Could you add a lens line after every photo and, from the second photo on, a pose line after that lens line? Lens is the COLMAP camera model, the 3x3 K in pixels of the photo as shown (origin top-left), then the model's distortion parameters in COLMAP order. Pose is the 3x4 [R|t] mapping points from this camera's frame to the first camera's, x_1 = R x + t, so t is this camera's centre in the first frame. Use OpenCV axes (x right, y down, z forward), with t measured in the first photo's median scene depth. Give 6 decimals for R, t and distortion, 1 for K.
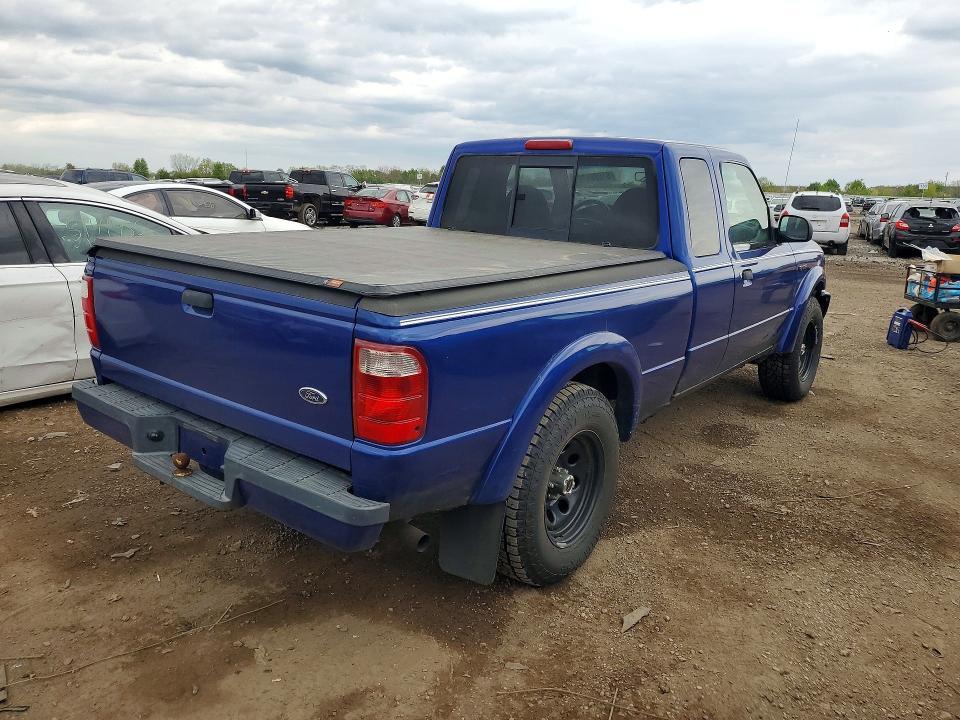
lens RADIAL K [[735.4, 0, 472.4], [0, 735.4, 354.7], [0, 0, 1]] dist [0.027019, -0.012979]
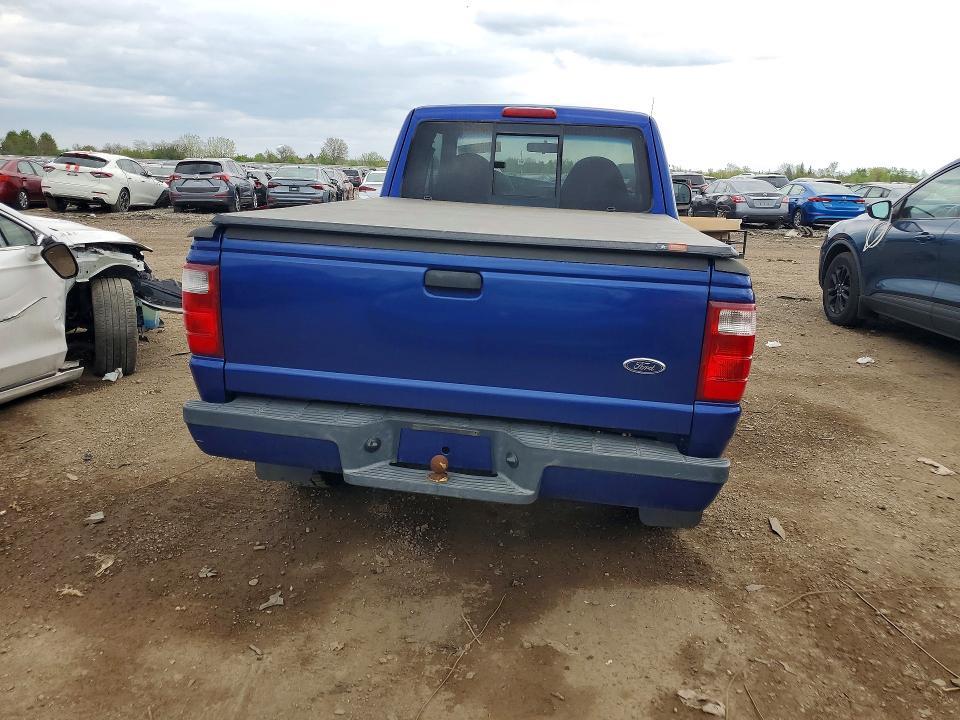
lens RADIAL K [[735.4, 0, 474.0], [0, 735.4, 362.5], [0, 0, 1]] dist [0.027019, -0.012979]
pose [[0.876075, -0.123642, 0.466053, -0.724009], [0.103018, 0.992242, 0.069587, -0.033112], [-0.471041, -0.012952, 0.882016, 0.202252]]
